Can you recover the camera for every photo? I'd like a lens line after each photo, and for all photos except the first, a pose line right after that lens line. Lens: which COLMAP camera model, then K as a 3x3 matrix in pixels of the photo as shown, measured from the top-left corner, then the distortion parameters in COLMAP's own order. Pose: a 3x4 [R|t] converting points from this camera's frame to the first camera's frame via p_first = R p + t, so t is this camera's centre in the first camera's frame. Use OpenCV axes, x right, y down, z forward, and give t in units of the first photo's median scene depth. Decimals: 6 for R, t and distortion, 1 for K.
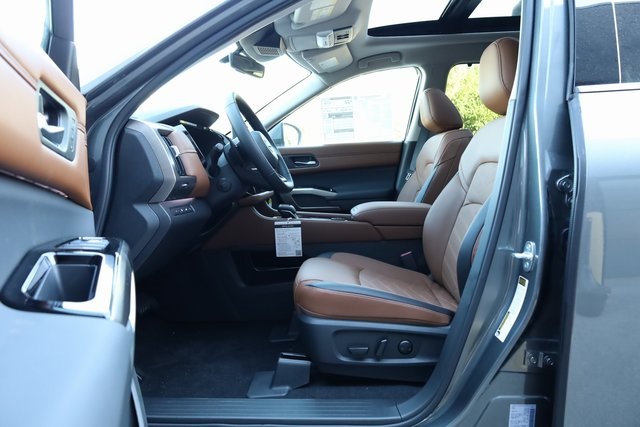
lens RADIAL K [[433.4, 0, 320.0], [0, 433.4, 213.5], [0, 0, 1]] dist [-0.001070, -0.000398]
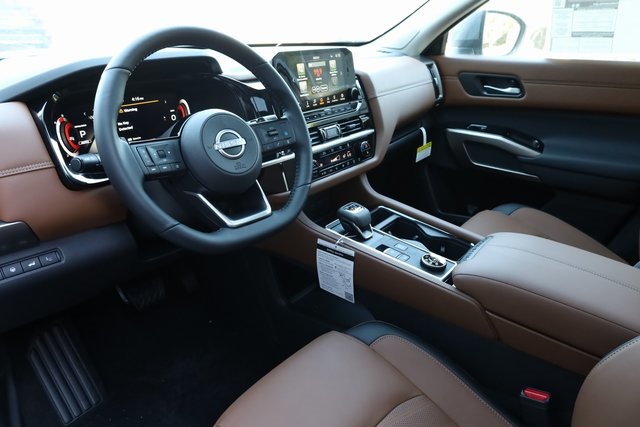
lens RADIAL K [[433.4, 0, 320.0], [0, 433.4, 213.5], [0, 0, 1]] dist [-0.001070, -0.000398]
pose [[0.795408, 0.282330, -0.536298, 0.136104], [-0.093406, 0.931404, 0.351797, -0.146061], [0.598833, -0.229729, 0.767218, 0.365831]]
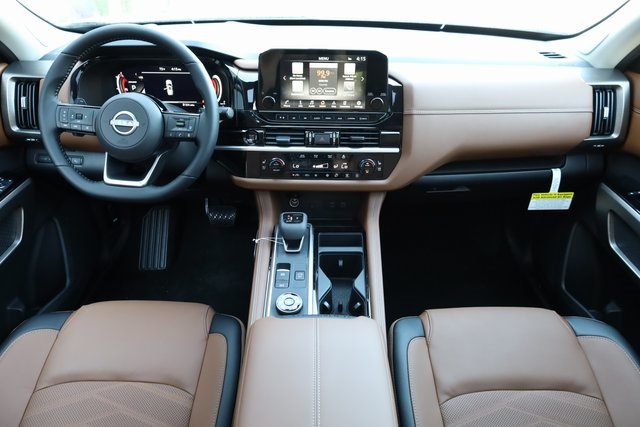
lens RADIAL K [[433.4, 0, 320.0], [0, 433.4, 213.5], [0, 0, 1]] dist [-0.001070, -0.000398]
pose [[0.056105, 0.554700, -0.830157, 0.270085], [-0.121871, 0.829054, 0.545727, -0.233590], [0.990959, 0.070554, 0.114116, 0.666489]]
